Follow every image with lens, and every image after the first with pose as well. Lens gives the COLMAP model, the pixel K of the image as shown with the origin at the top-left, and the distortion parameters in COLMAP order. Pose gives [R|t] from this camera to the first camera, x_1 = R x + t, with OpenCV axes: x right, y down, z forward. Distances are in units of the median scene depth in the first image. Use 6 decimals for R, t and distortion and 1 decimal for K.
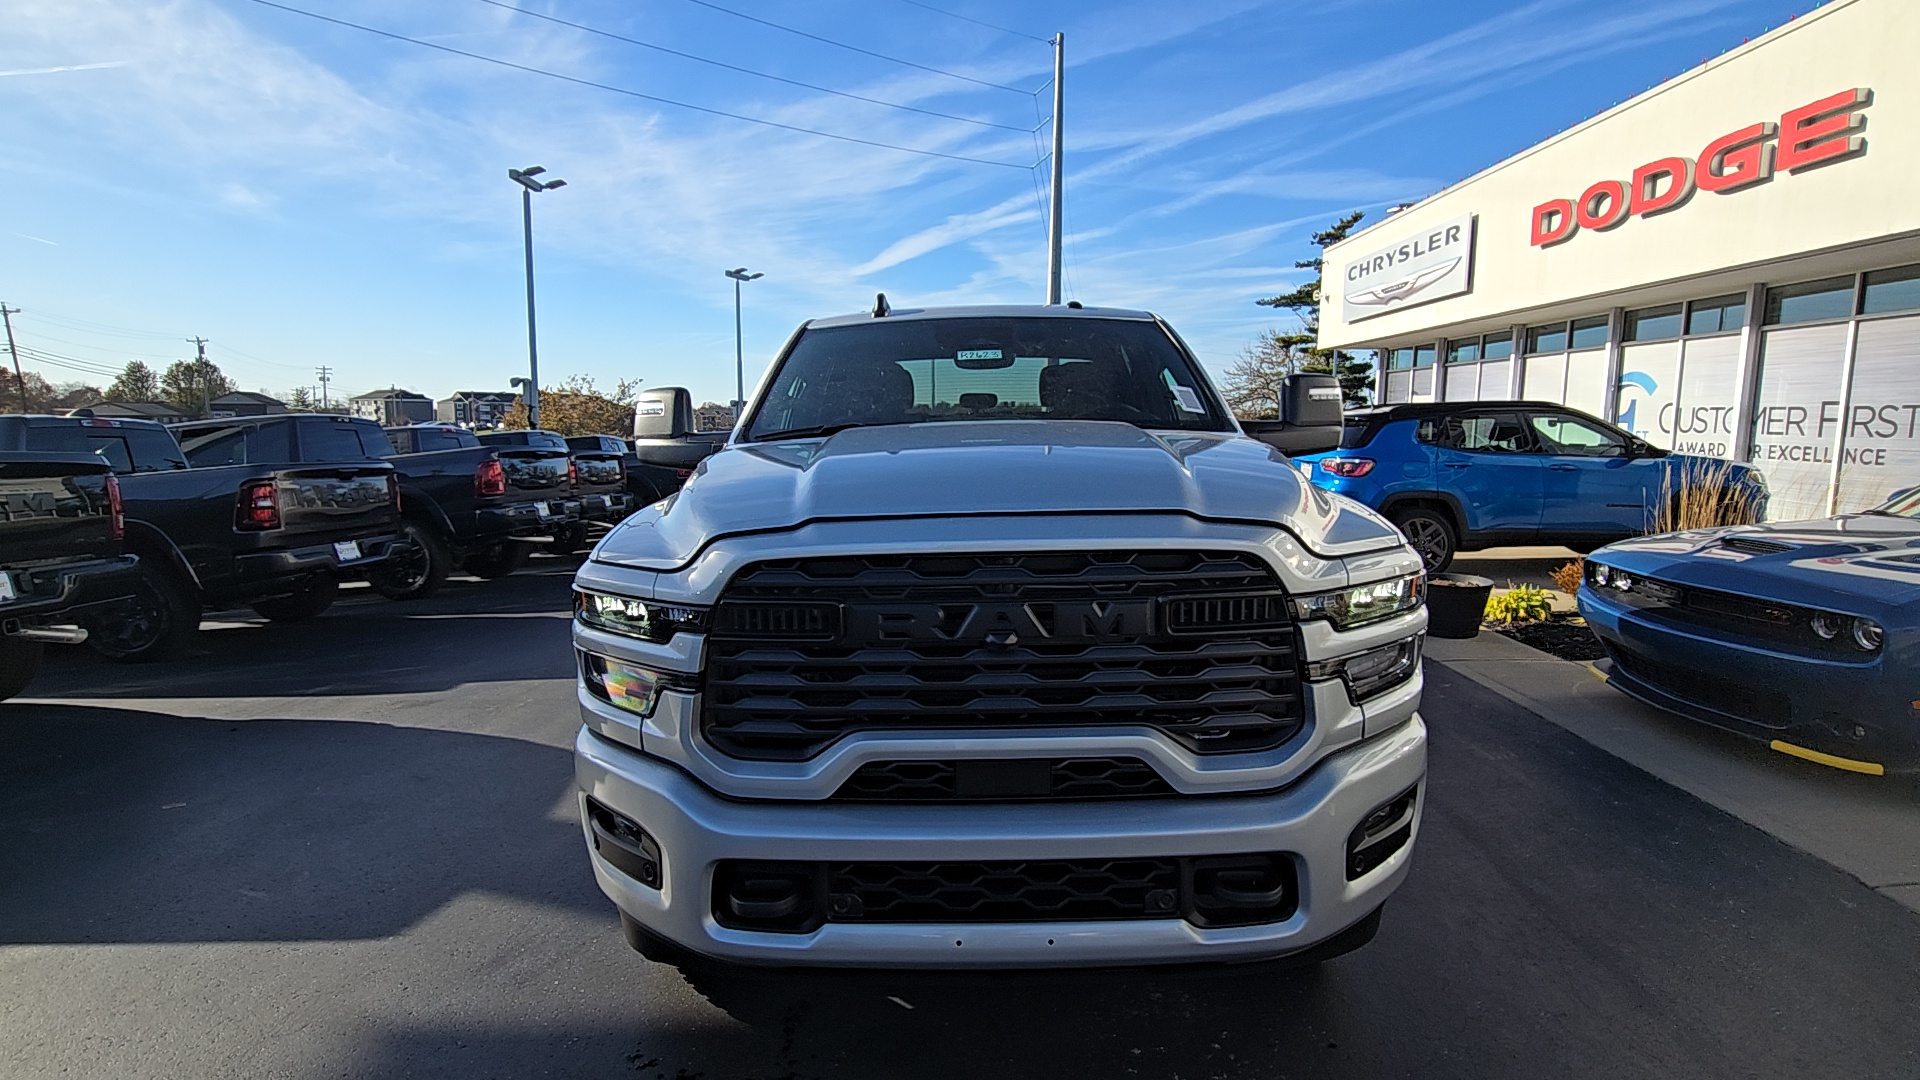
lens RADIAL K [[972.4, 0, 947.1], [0, 972.4, 550.2], [0, 0, 1]] dist [0.005299, -0.000099]
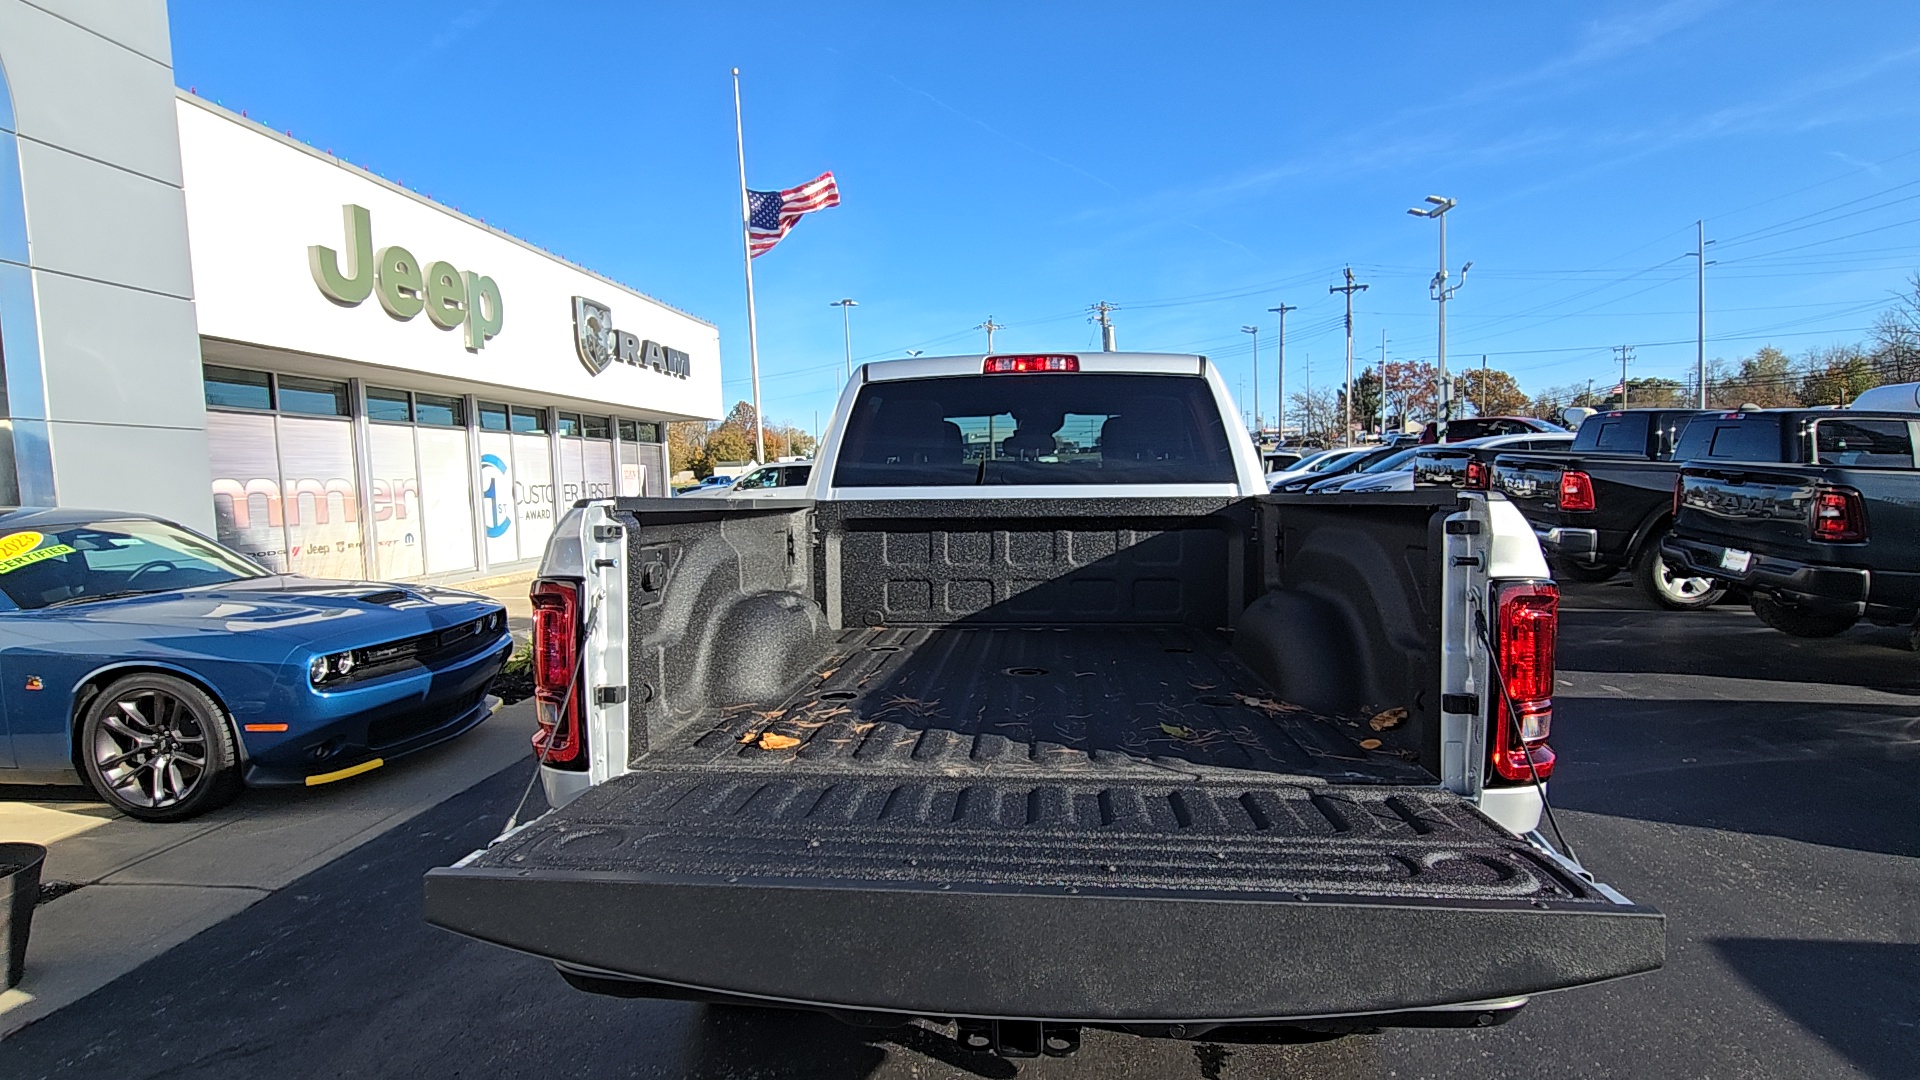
lens RADIAL K [[972.4, 0, 955.2], [0, 972.4, 537.5], [0, 0, 1]] dist [0.005299, -0.000099]
pose [[-0.997355, 0.024766, 0.068335, 0.010070], [0.037690, 0.980104, 0.194875, -0.052156], [-0.062149, 0.196935, -0.978445, 0.382278]]
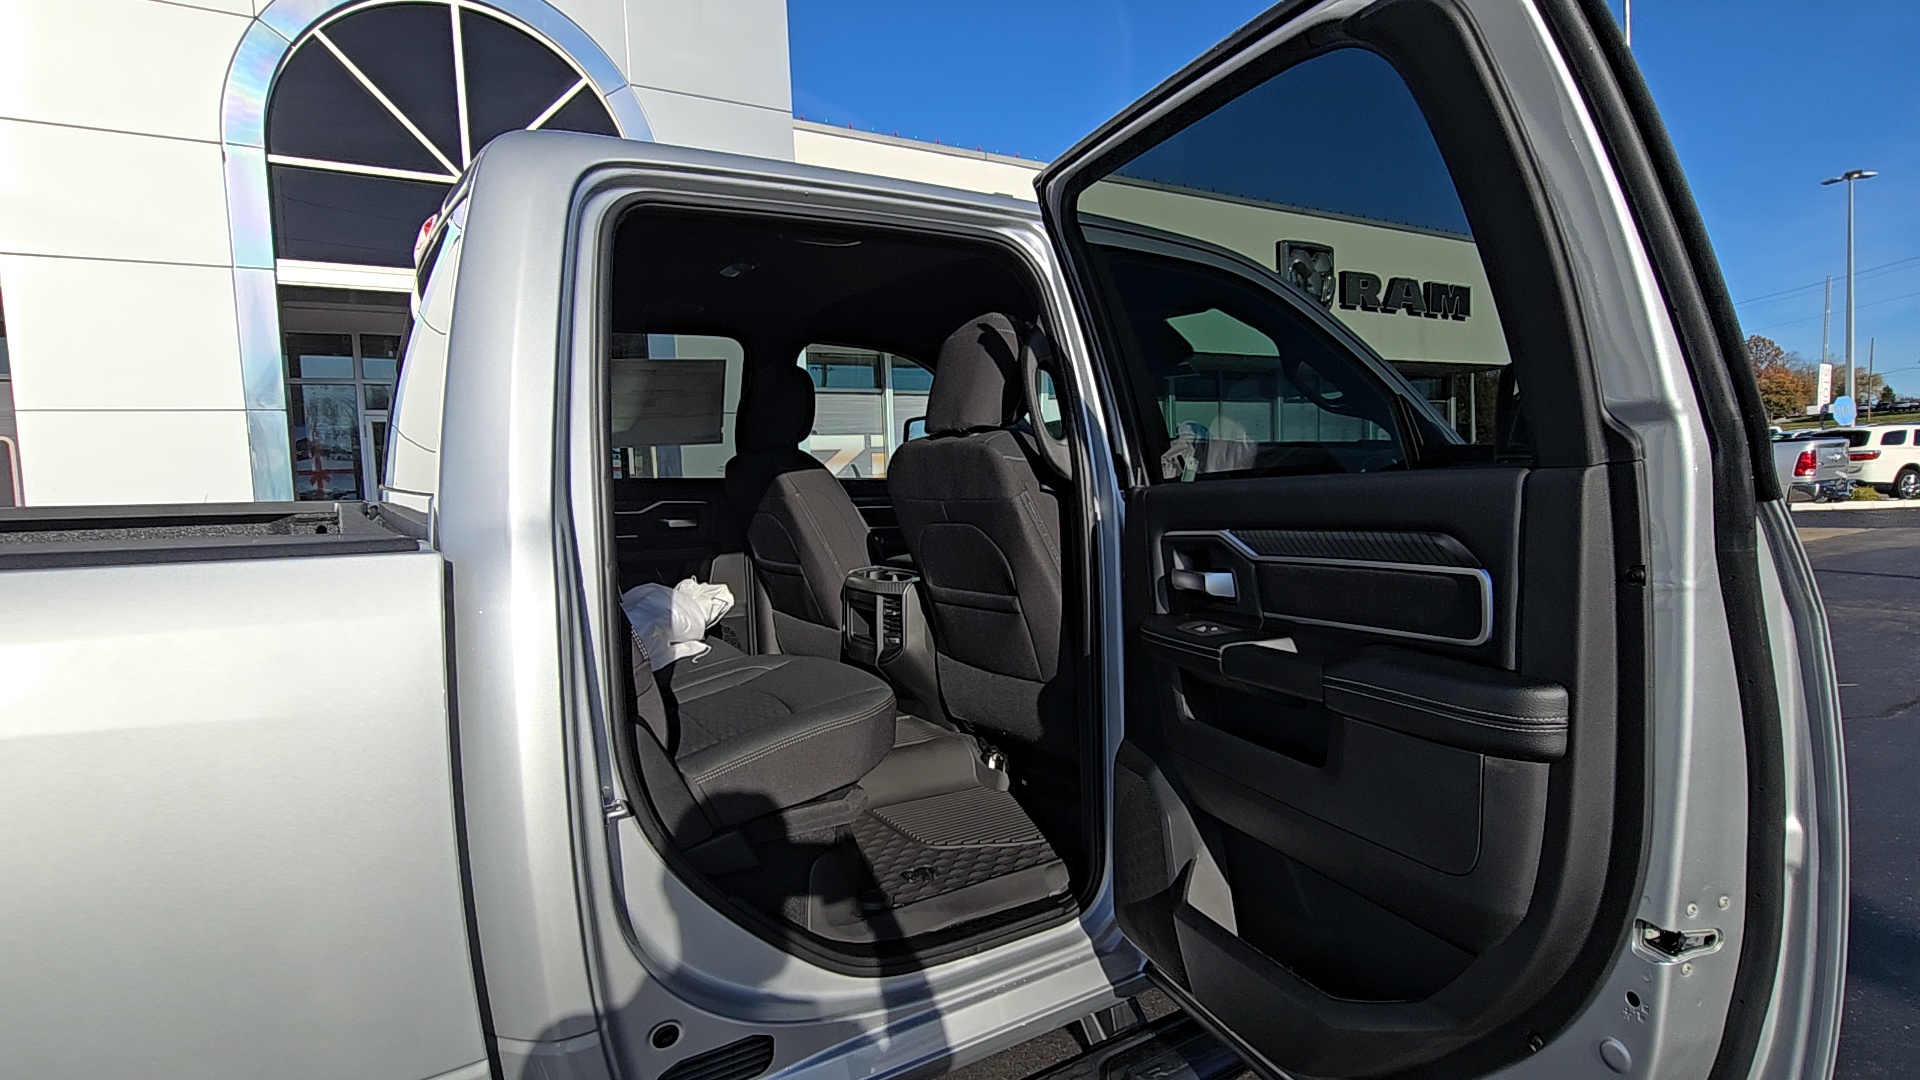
lens RADIAL K [[972.4, 0, 926.2], [0, 972.4, 534.9], [0, 0, 1]] dist [0.005299, -0.000099]
pose [[-0.535160, -0.033584, 0.844083, -0.075826], [0.146520, 0.980374, 0.131902, -0.029101], [-0.831947, 0.194264, -0.519737, 0.233483]]
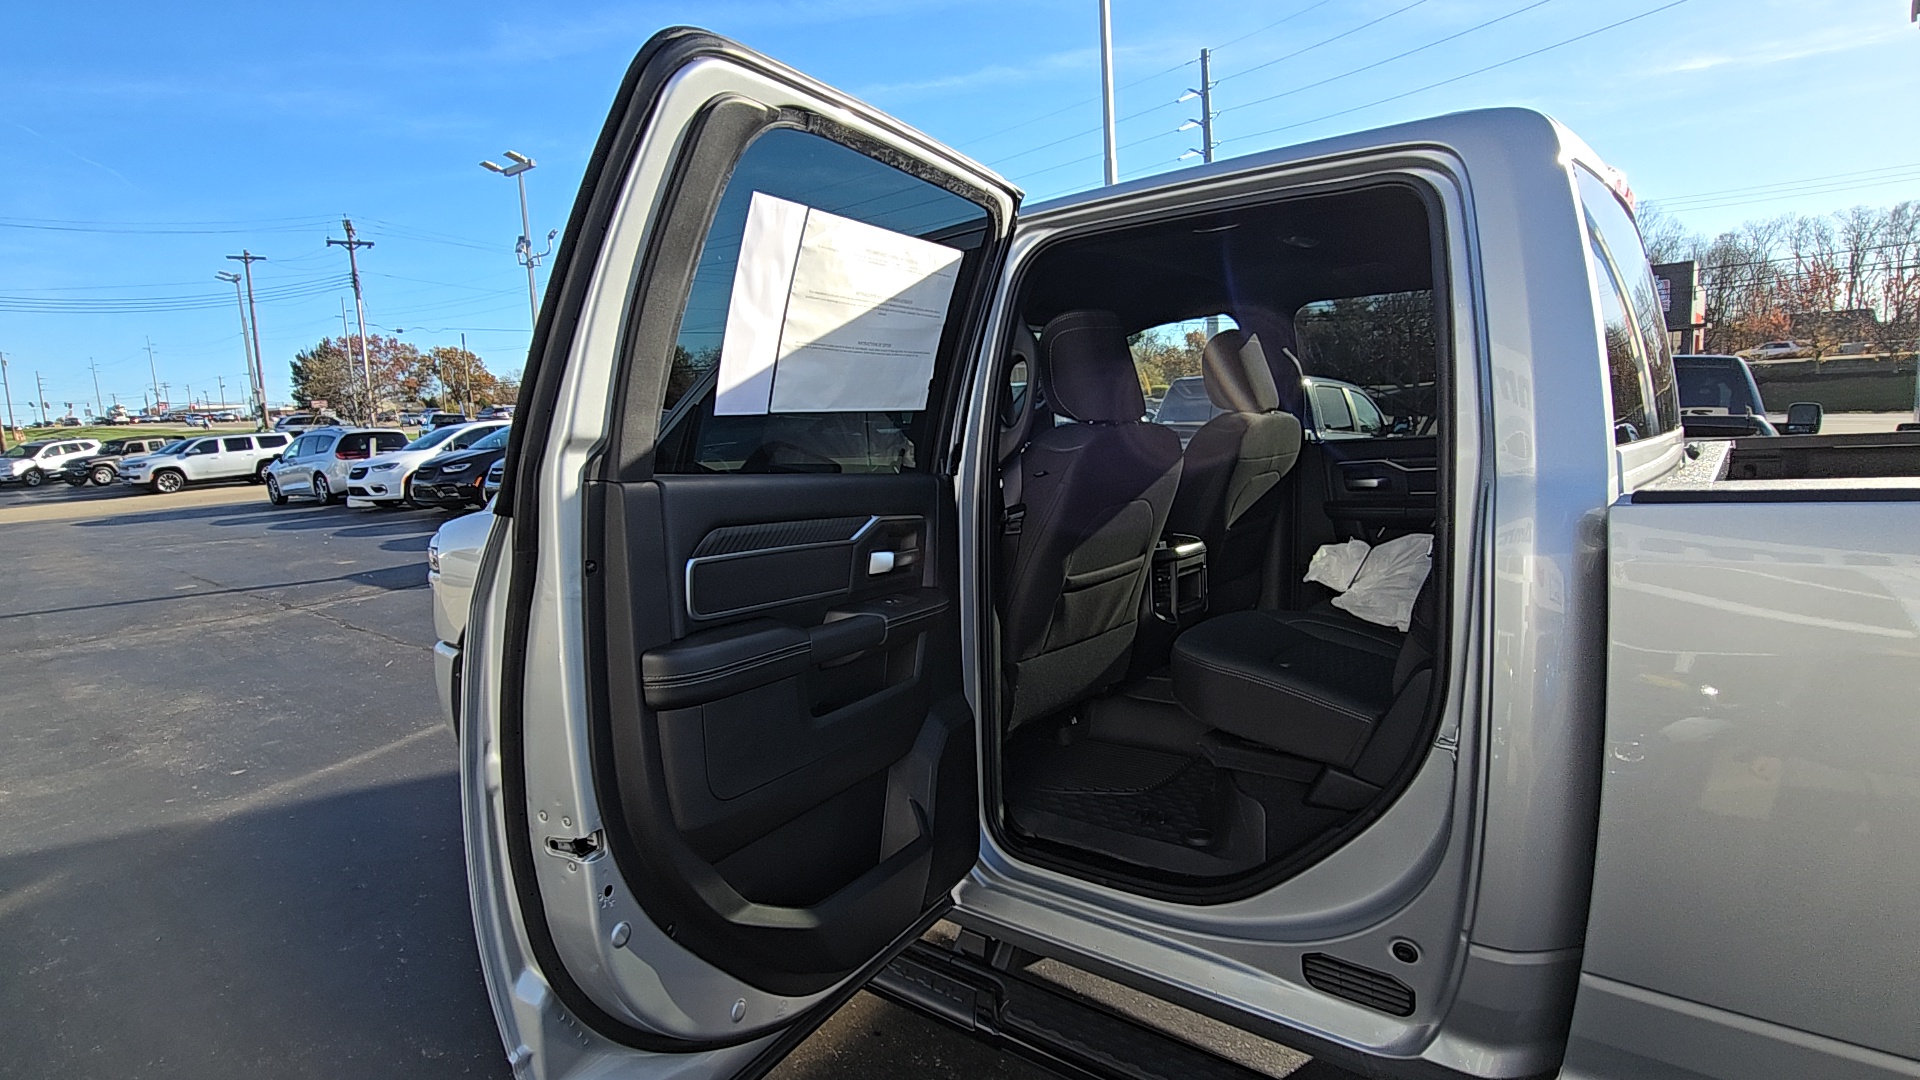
lens RADIAL K [[972.4, 0, 940.3], [0, 972.4, 541.0], [0, 0, 1]] dist [0.005299, -0.000099]
pose [[-0.619554, 0.129117, -0.774262, 0.107106], [-0.056762, 0.976427, 0.208250, -0.033884], [0.782899, 0.172971, -0.597621, 0.231673]]
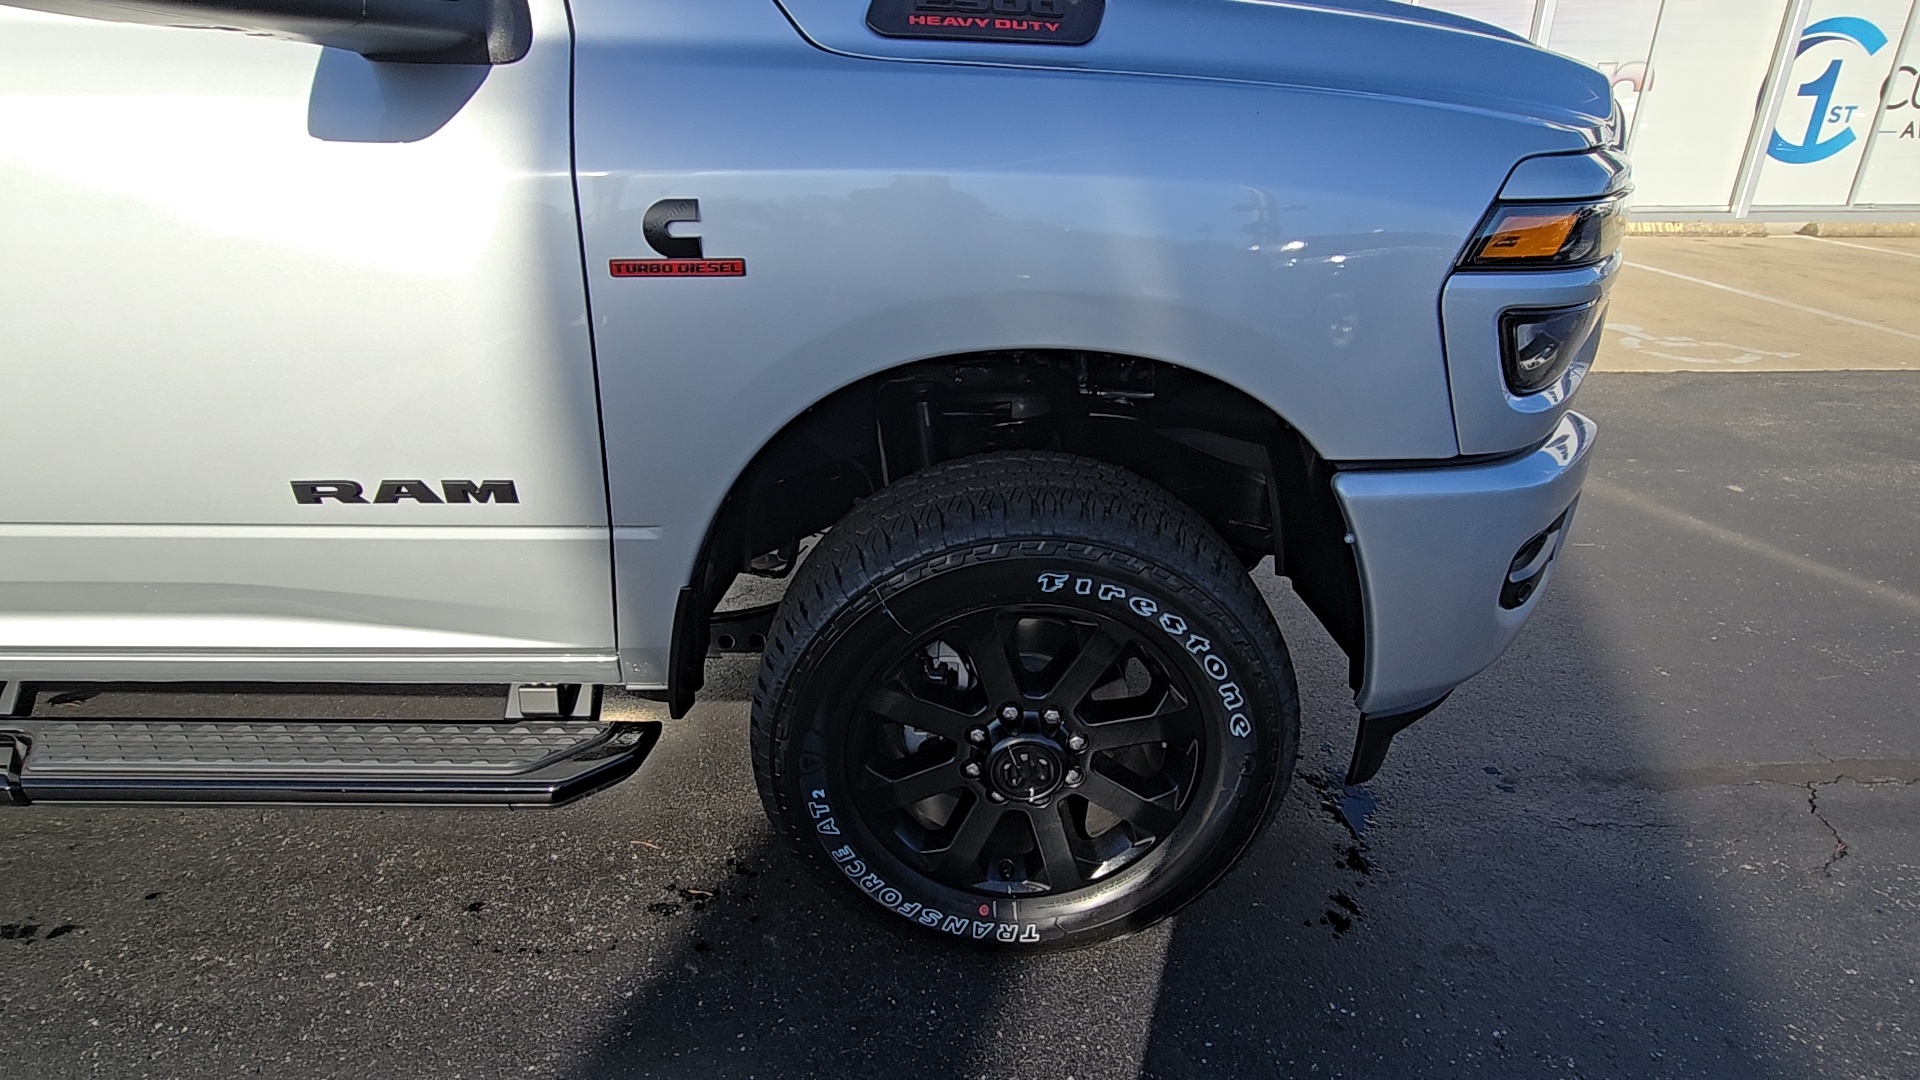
lens RADIAL K [[972.4, 0, 957.2], [0, 972.4, 529.5], [0, 0, 1]] dist [0.005299, -0.000099]
pose [[-0.018633, -0.390493, 0.920417, -0.083125], [0.139427, 0.910567, 0.389136, -0.006588], [-0.990057, 0.135582, 0.037478, 0.123525]]
